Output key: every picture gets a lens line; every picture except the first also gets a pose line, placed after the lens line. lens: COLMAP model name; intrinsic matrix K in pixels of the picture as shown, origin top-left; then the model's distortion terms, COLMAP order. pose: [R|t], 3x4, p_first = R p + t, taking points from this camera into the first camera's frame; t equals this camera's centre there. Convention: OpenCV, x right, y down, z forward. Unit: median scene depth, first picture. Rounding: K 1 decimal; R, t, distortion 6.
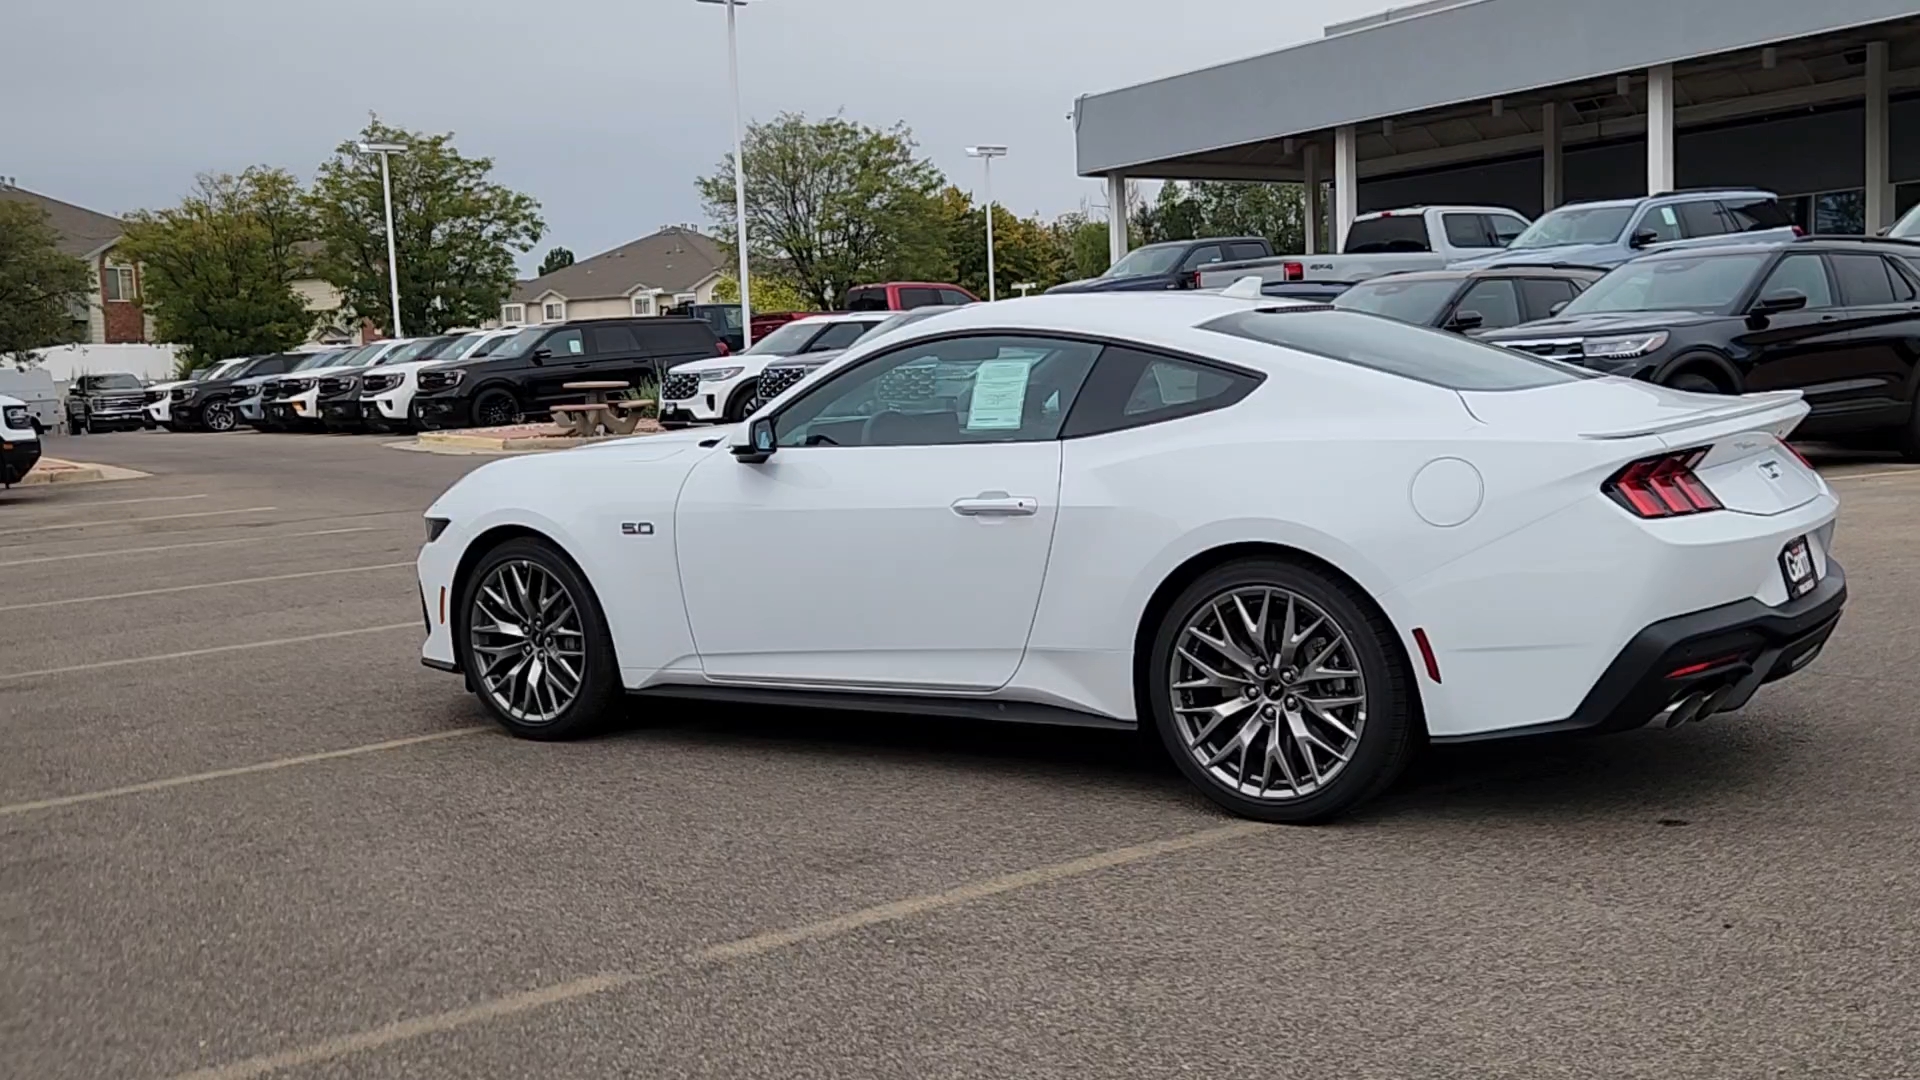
lens RADIAL K [[1981.1, 0, 948.2], [0, 1981.1, 541.2], [0, 0, 1]] dist [0.027141, 0.000000]
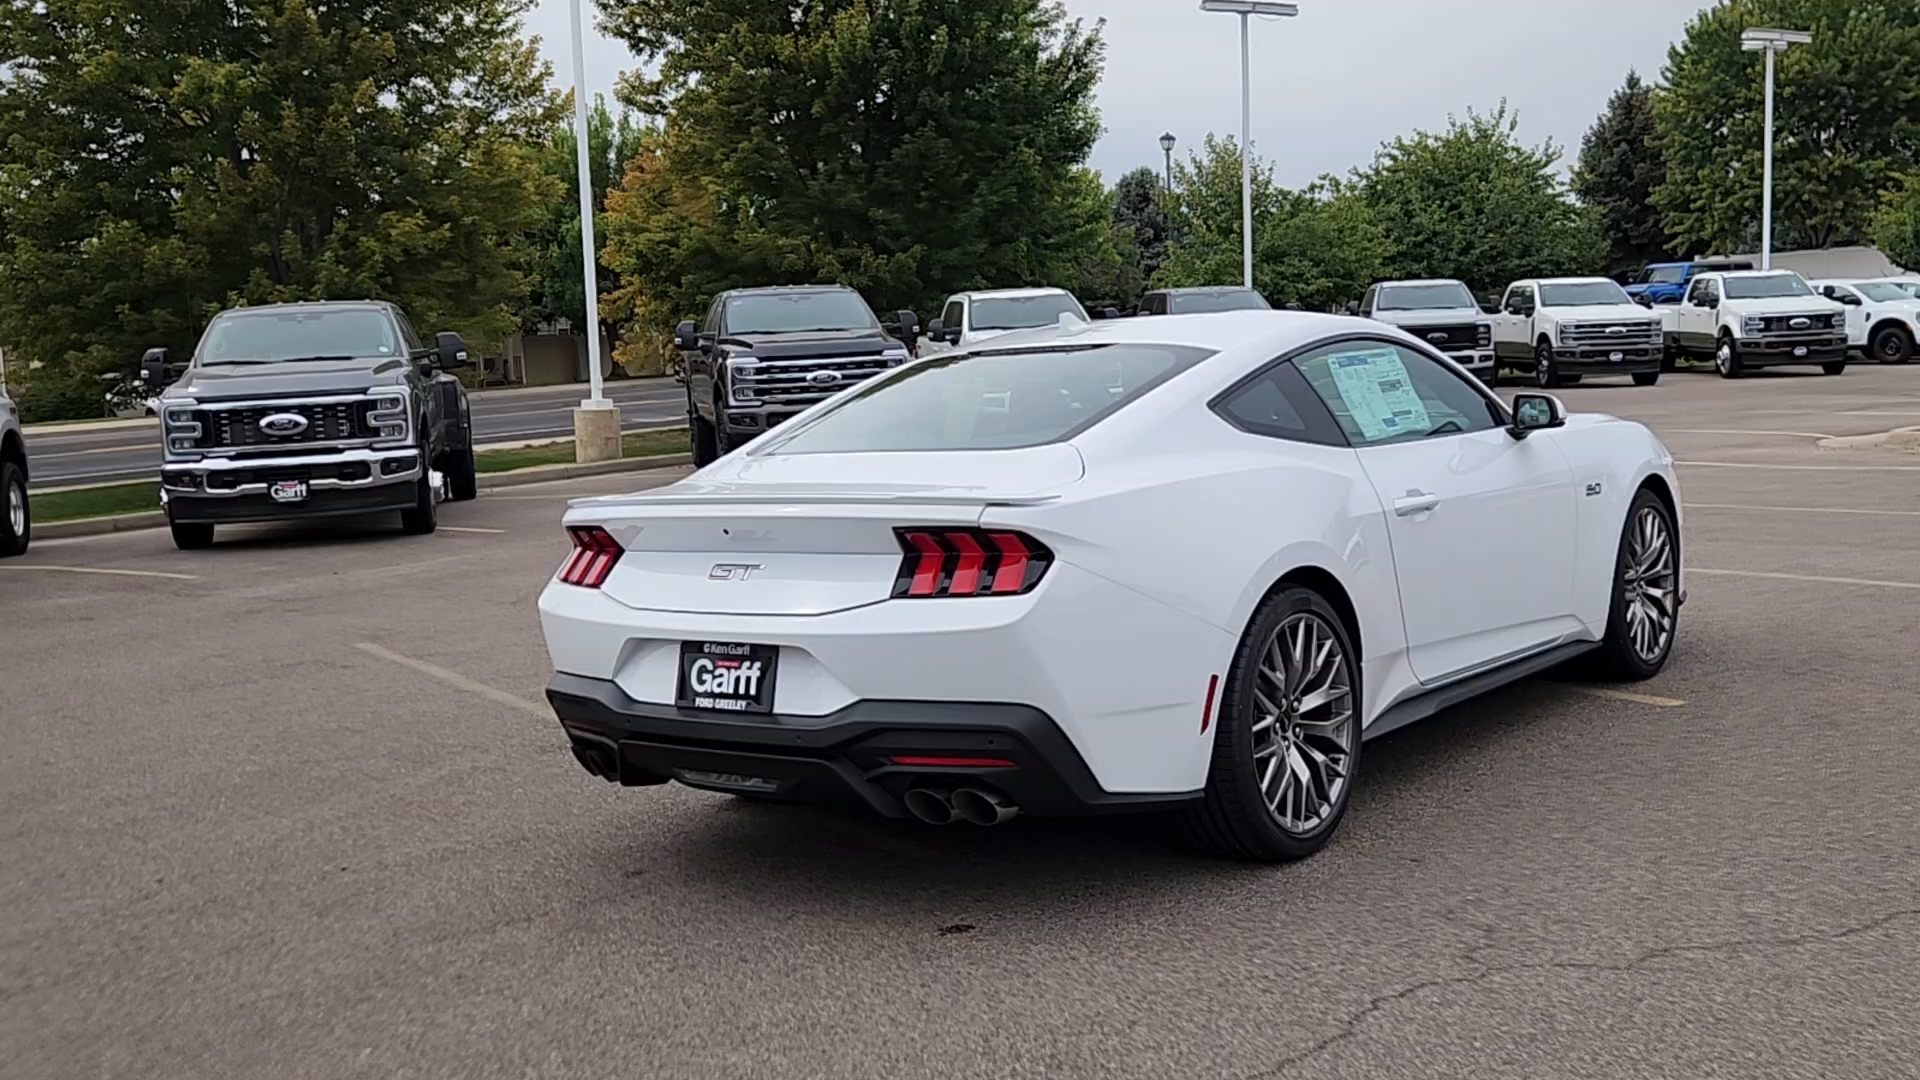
lens RADIAL K [[1981.1, 0, 953.6], [0, 1981.1, 543.5], [0, 0, 1]] dist [0.027141, 0.000000]
pose [[-0.035188, 0.147099, -0.988496, 1.263385], [-0.043721, 0.987935, 0.148572, -0.181772], [0.998424, 0.048446, -0.028332, 1.088237]]
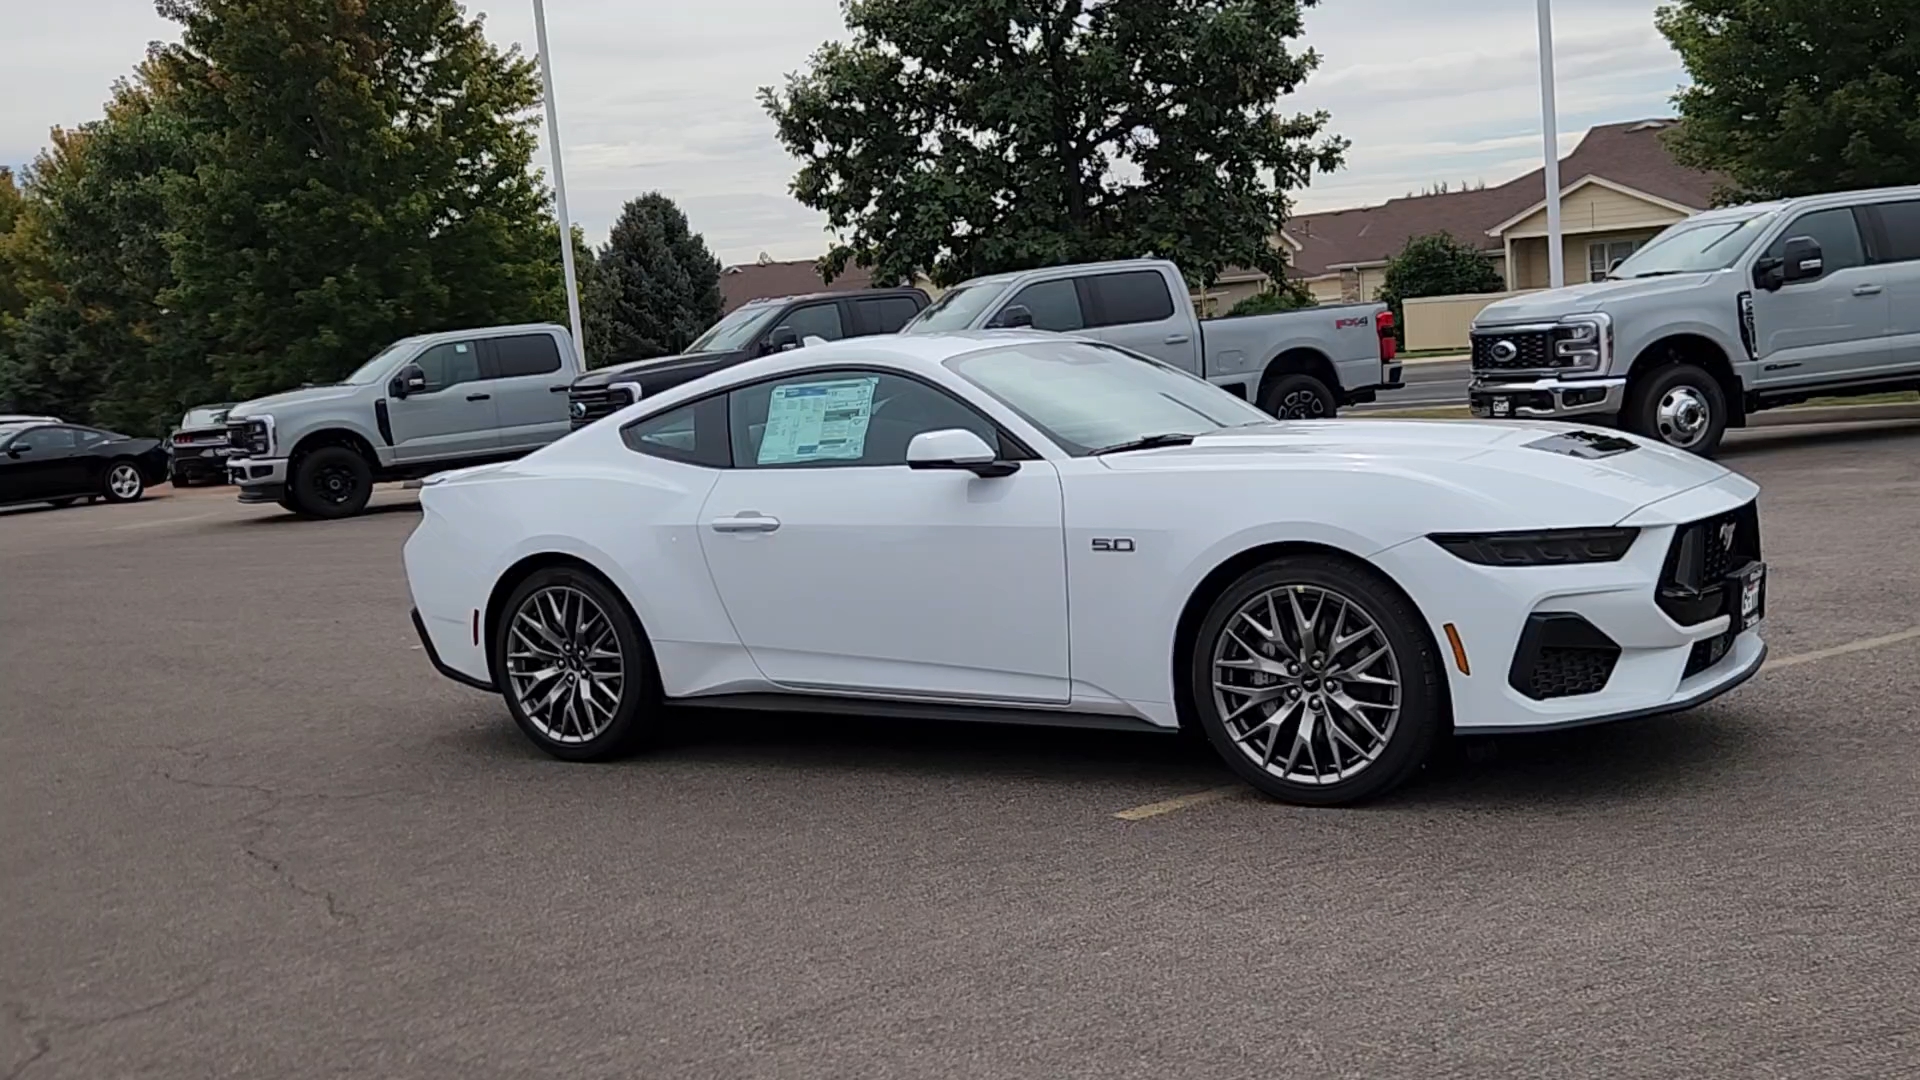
lens RADIAL K [[1981.1, 0, 952.5], [0, 1981.1, 548.9], [0, 0, 1]] dist [0.027141, 0.000000]
pose [[-0.991572, 0.127856, -0.020930, 0.119882], [0.121211, 0.972549, 0.198636, -0.266104], [0.045752, 0.194425, -0.979850, 2.485552]]
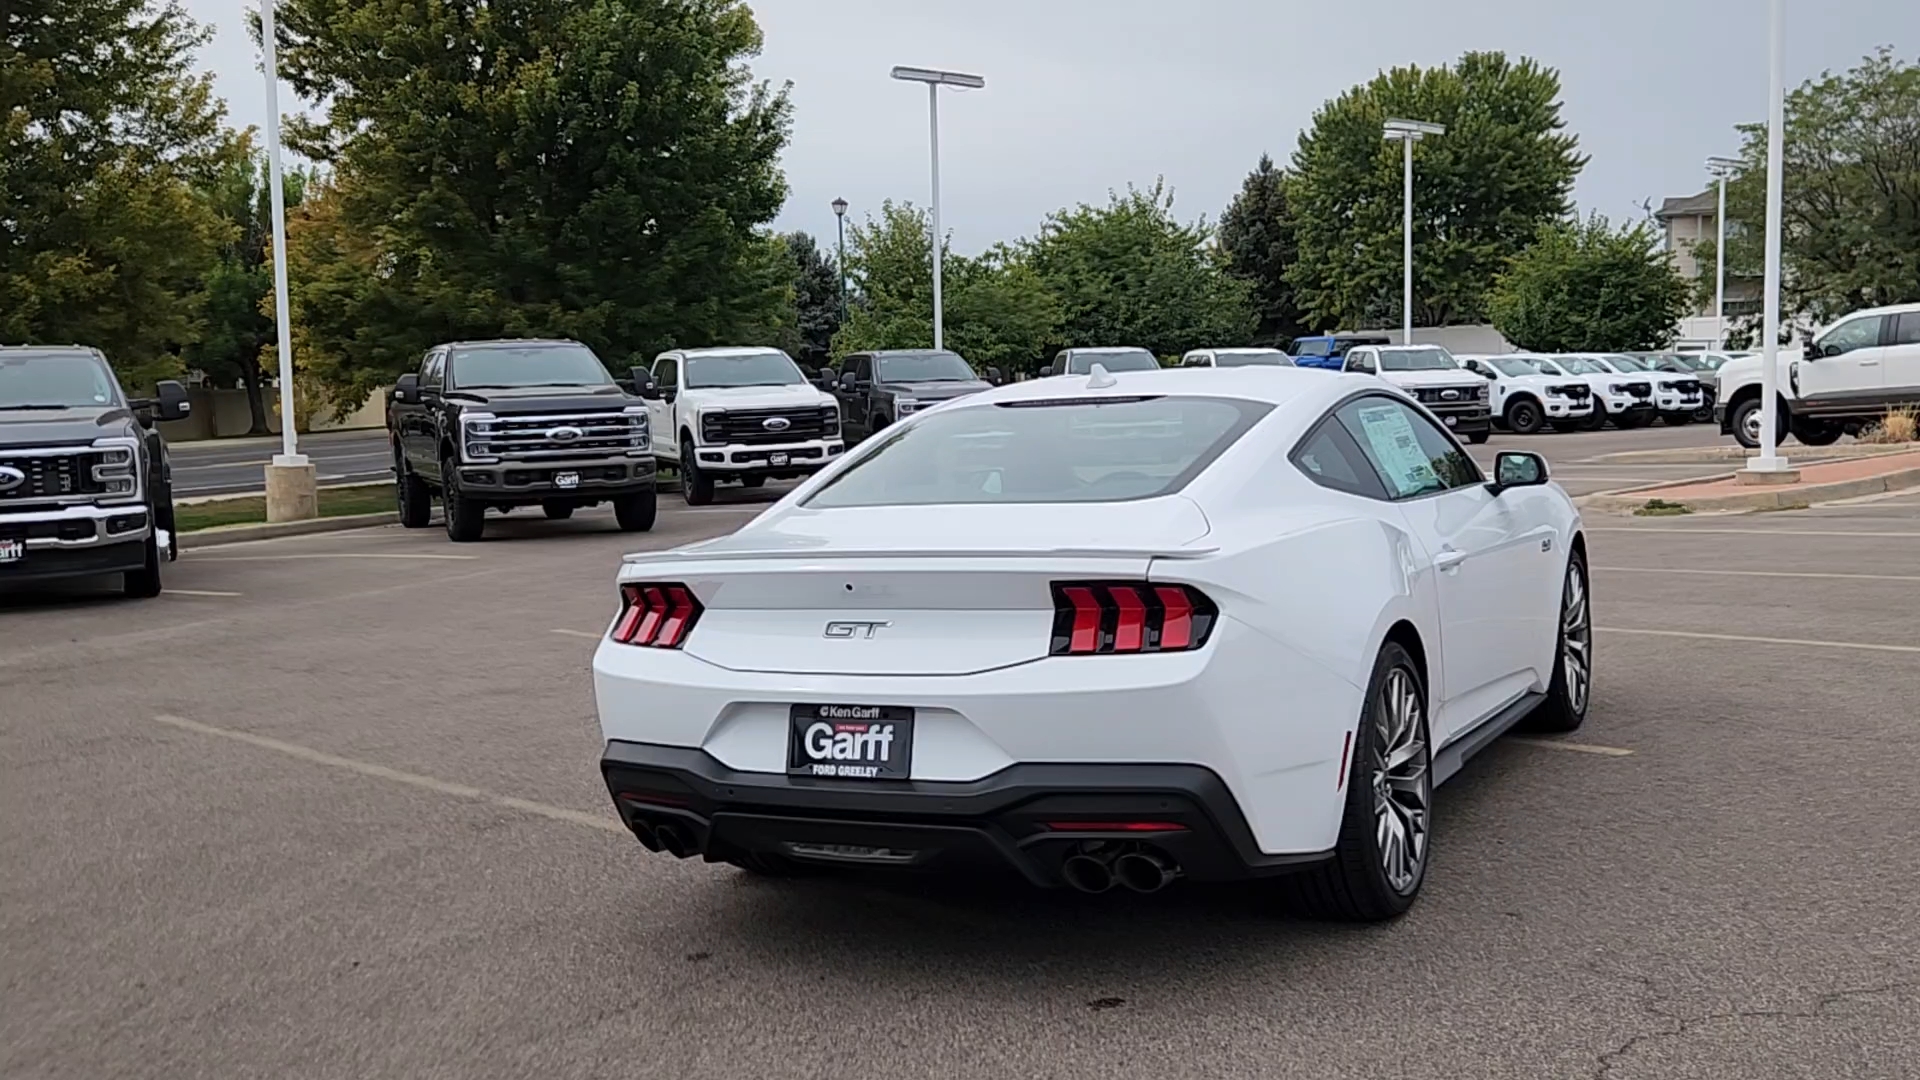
lens RADIAL K [[1981.1, 0, 954.3], [0, 1981.1, 537.9], [0, 0, 1]] dist [0.027141, 0.000000]
pose [[0.146569, 0.113204, -0.982702, 1.214614], [-0.064811, 0.992395, 0.104654, -0.161888], [0.987075, 0.048351, 0.152791, 0.879587]]
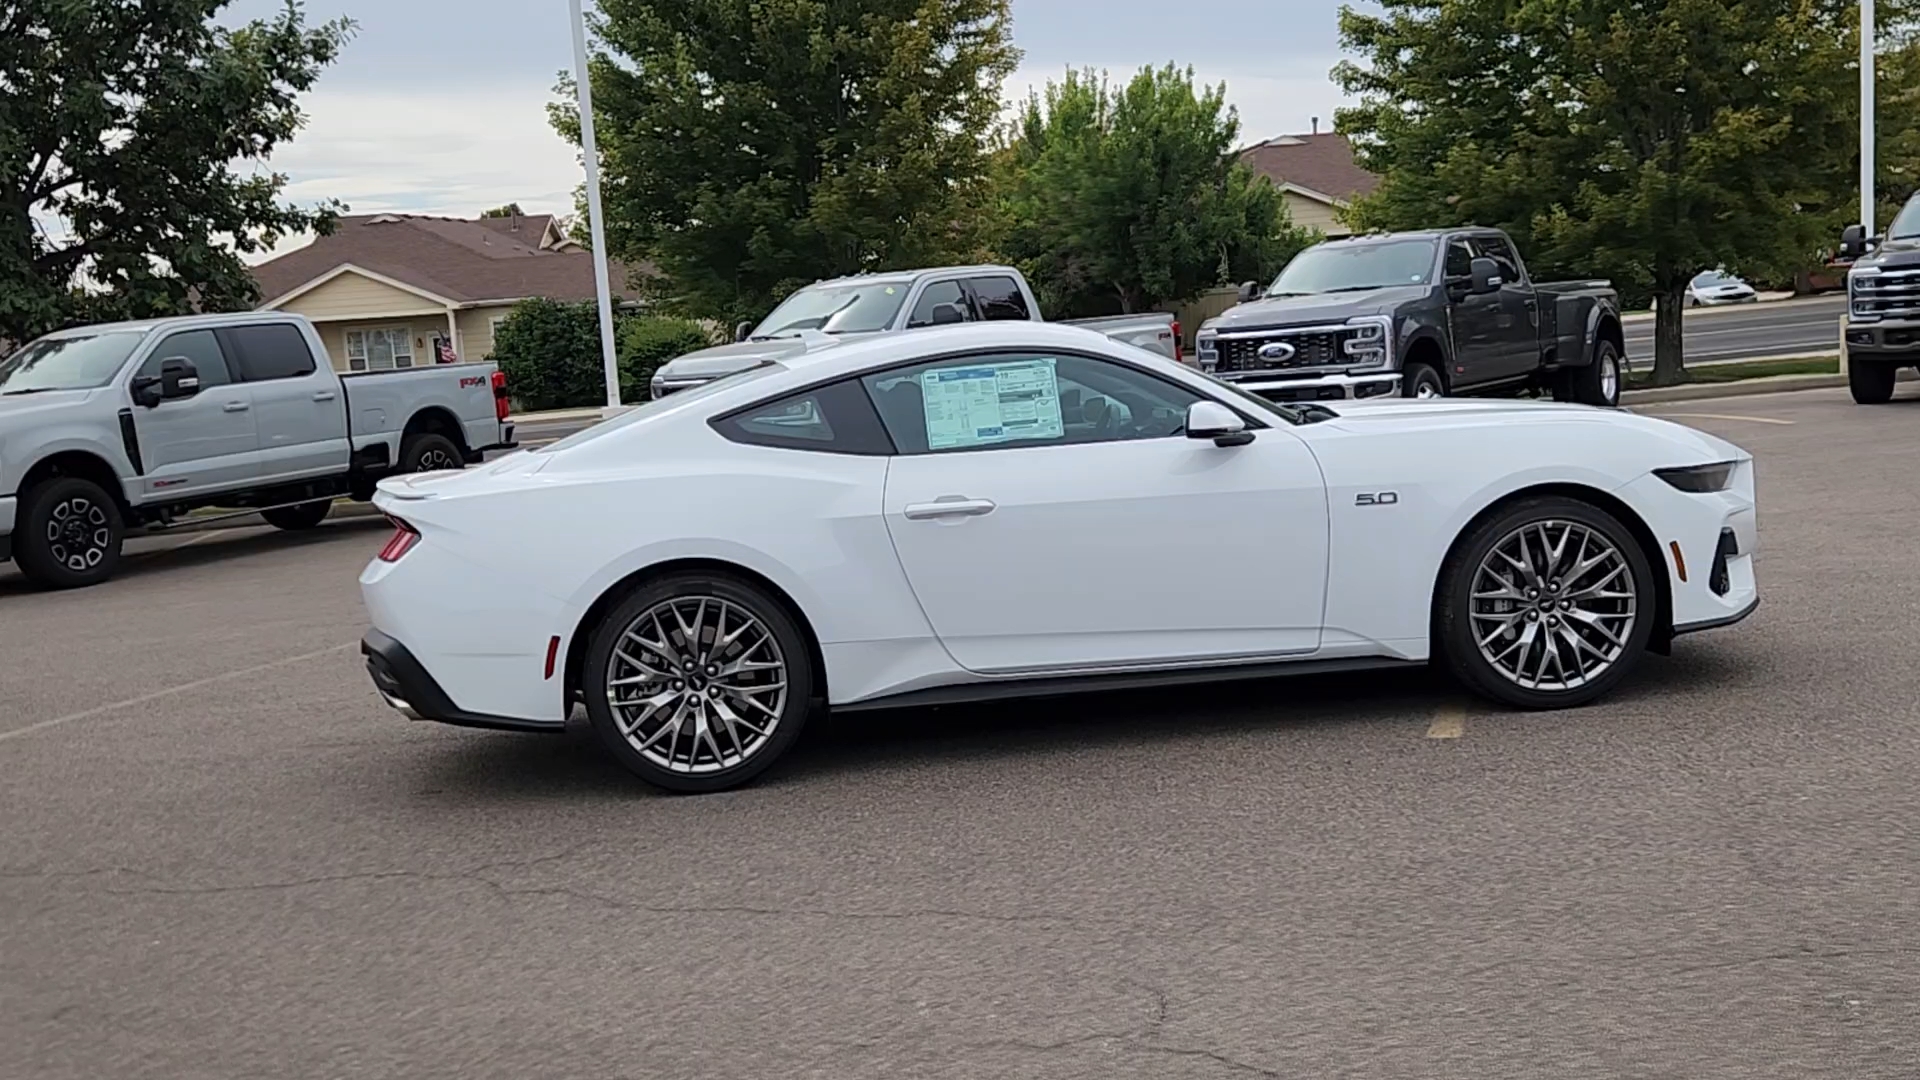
lens RADIAL K [[1981.1, 0, 949.2], [0, 1981.1, 534.0], [0, 0, 1]] dist [0.027141, 0.000000]
pose [[-0.755289, 0.168178, -0.633447, 0.951077], [0.047904, 0.978097, 0.202563, -0.277360], [0.653639, 0.122649, -0.746802, 2.166232]]
